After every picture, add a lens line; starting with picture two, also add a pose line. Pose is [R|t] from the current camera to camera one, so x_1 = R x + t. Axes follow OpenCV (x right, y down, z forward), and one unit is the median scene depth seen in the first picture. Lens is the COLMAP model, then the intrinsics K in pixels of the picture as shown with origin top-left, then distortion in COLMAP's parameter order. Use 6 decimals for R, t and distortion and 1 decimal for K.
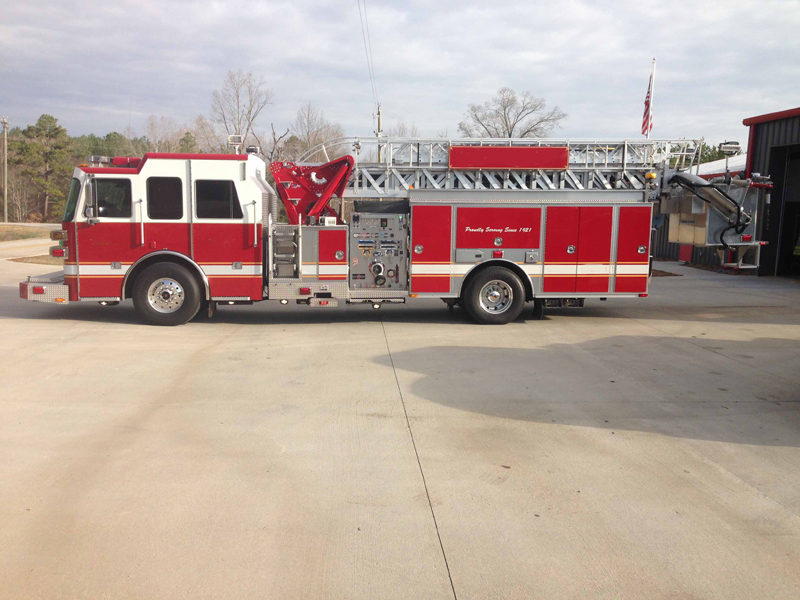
lens RADIAL K [[754.7, 0, 398.9], [0, 754.7, 299.4], [0, 0, 1]] dist [0.060712, 0.000000]
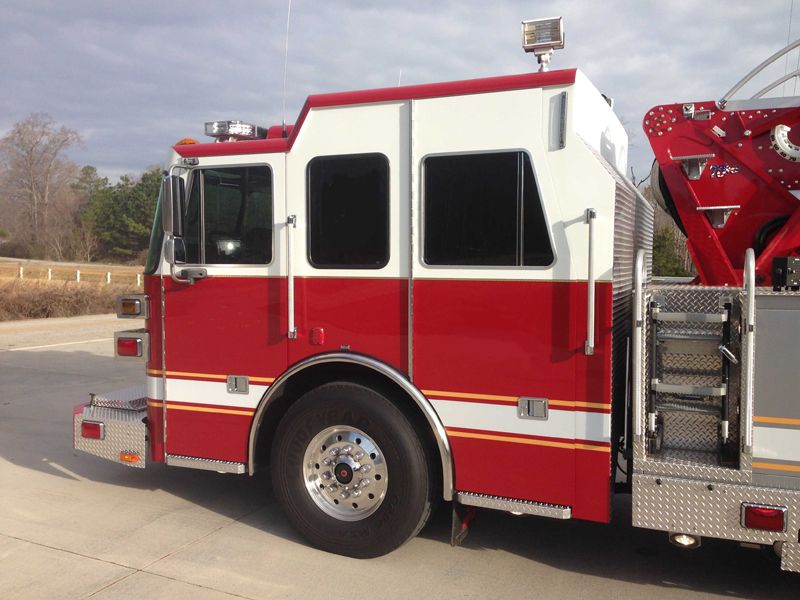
lens RADIAL K [[754.7, 0, 391.0], [0, 754.7, 281.2], [0, 0, 1]] dist [0.060712, 0.000000]
pose [[0.891608, 0.008663, -0.452726, -0.120623], [-0.050341, 0.995515, -0.080093, -0.070373], [0.450002, 0.094202, 0.888045, 0.677933]]
